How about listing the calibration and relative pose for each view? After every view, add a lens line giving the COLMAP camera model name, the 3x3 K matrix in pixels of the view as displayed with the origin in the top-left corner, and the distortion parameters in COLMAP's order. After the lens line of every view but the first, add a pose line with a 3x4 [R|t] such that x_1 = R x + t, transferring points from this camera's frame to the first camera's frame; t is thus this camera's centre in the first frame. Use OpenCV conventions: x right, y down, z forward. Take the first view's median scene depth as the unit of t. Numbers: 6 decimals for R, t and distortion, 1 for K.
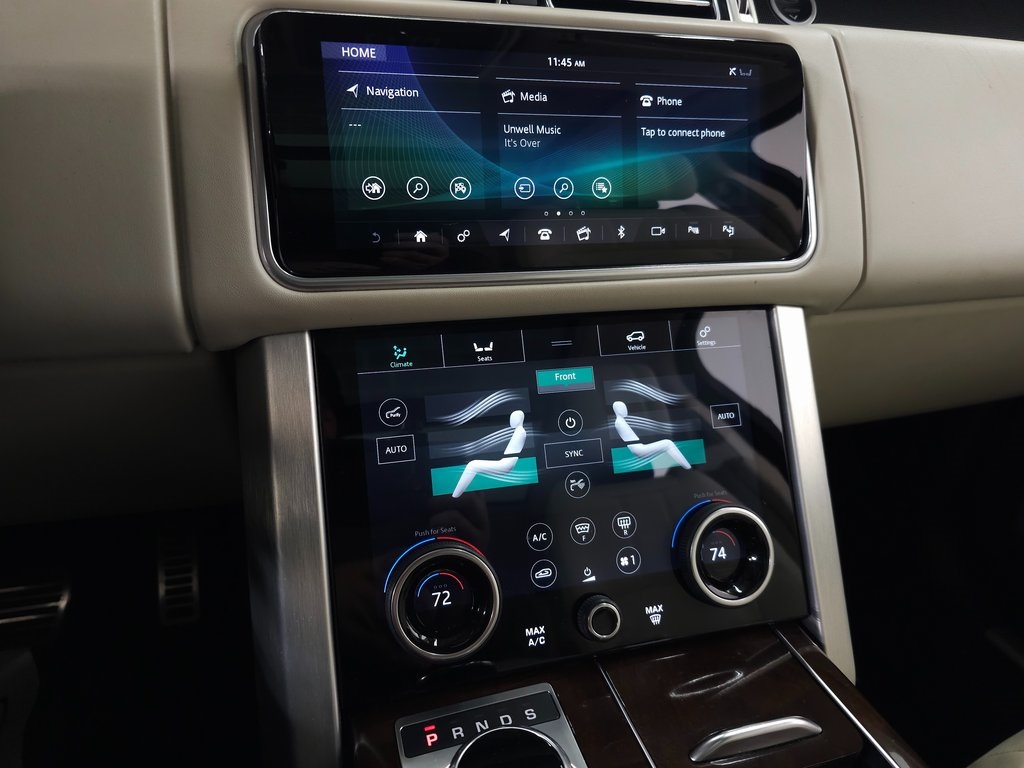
lens RADIAL K [[696.3, 0, 509.7], [0, 696.3, 381.5], [0, 0, 1]] dist [0.032861, -0.039625]
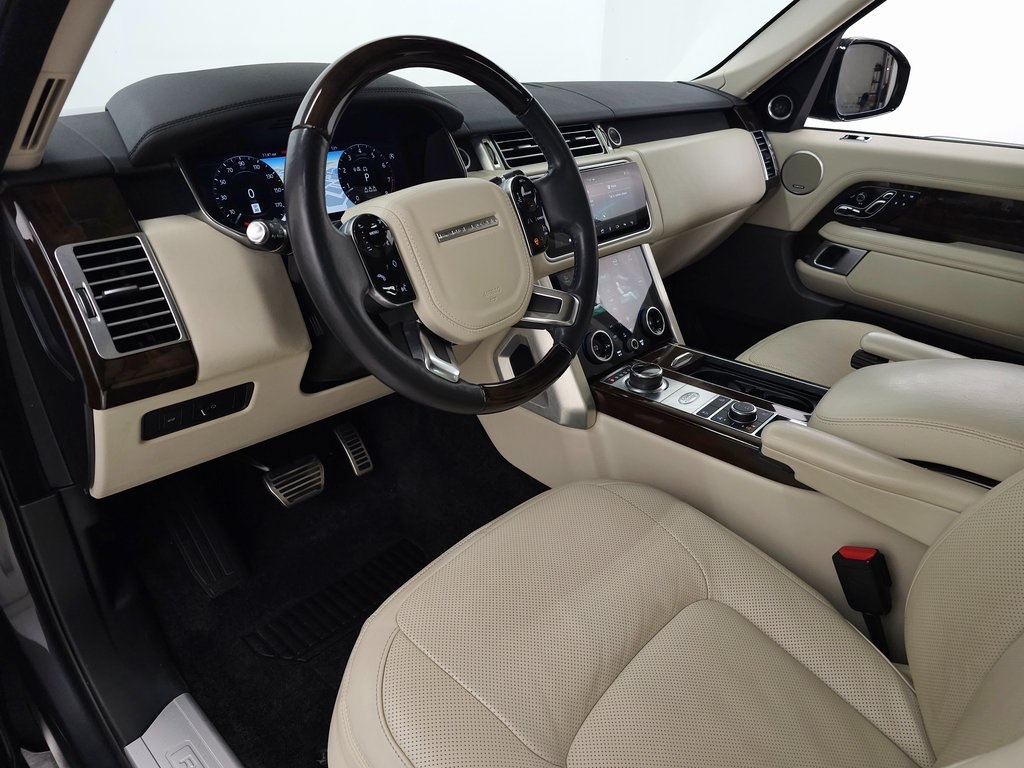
lens RADIAL K [[678.2, 0, 523.4], [0, 678.2, 381.2], [0, 0, 1]] dist [0.012812, -0.001152]
pose [[0.855151, -0.256248, 0.450615, -1.774931], [0.230011, 0.966587, 0.113160, 0.019043], [-0.464556, 0.006878, 0.885517, -1.586488]]
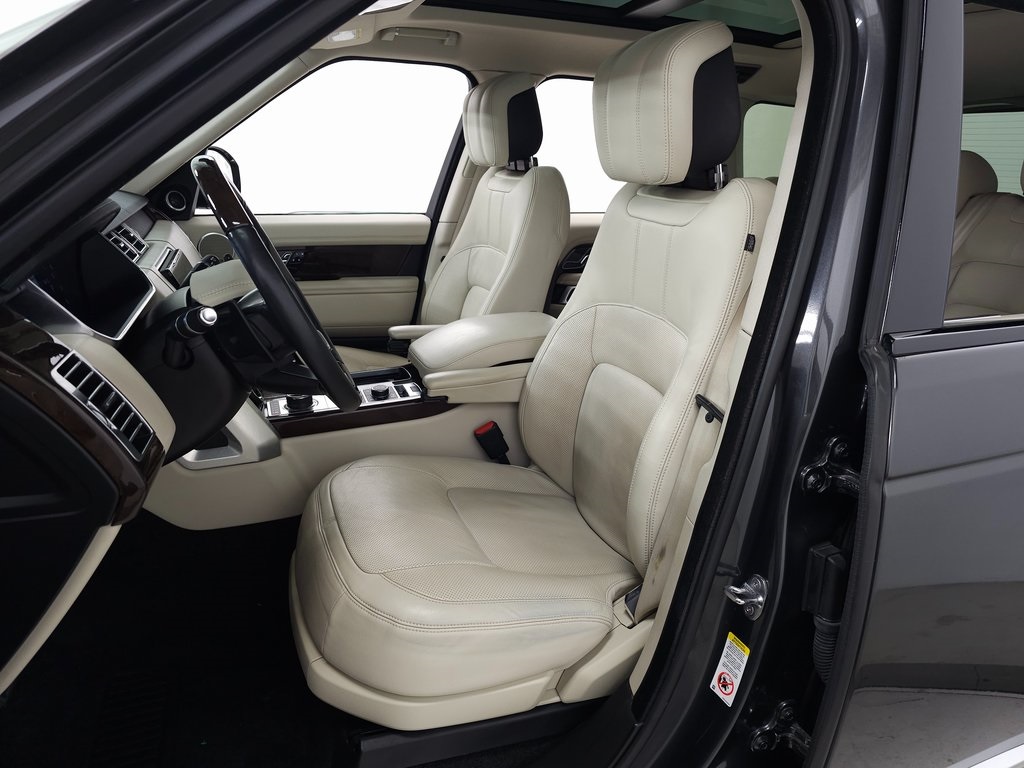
lens RADIAL K [[696.3, 0, 512.9], [0, 696.3, 384.2], [0, 0, 1]] dist [0.032861, -0.039625]
pose [[-0.037619, -0.357708, 0.933076, -3.610878], [0.409253, 0.846324, 0.340950, -0.446336], [-0.911645, 0.394690, 0.114555, -0.783236]]
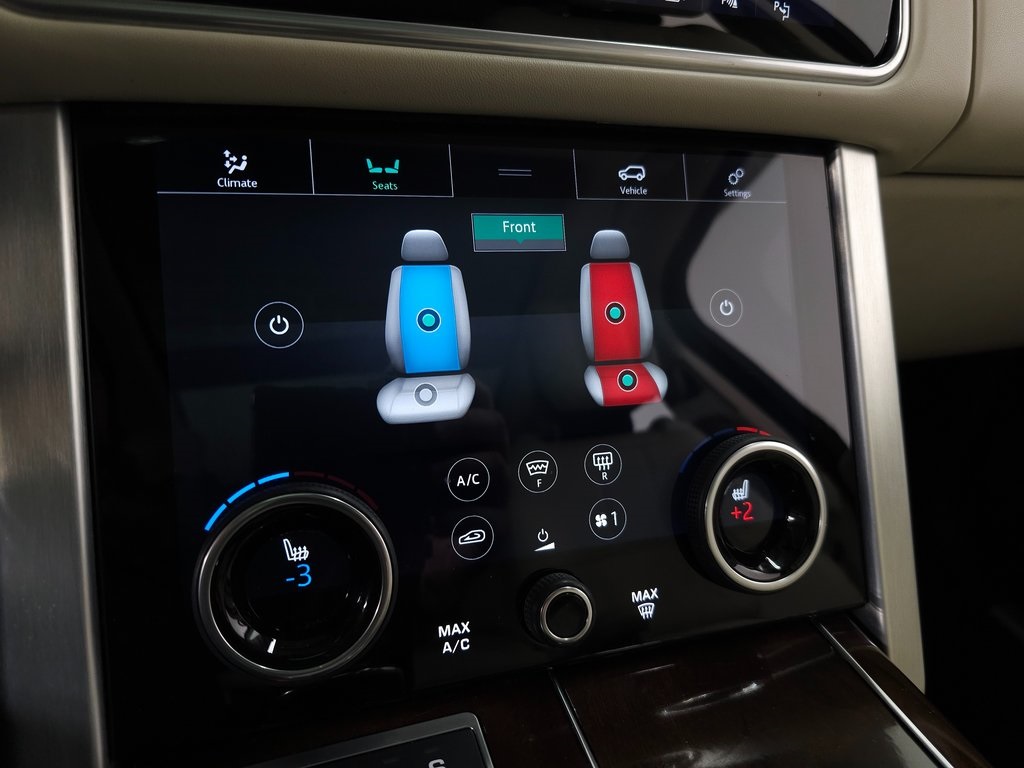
lens RADIAL K [[696.3, 0, 521.3], [0, 696.3, 379.9], [0, 0, 1]] dist [0.032861, -0.039625]
pose [[0.998298, 0.027817, 0.051262, 0.055786], [-0.030394, 0.998276, 0.050206, 0.101388], [-0.049777, -0.051679, 0.997422, 0.380918]]
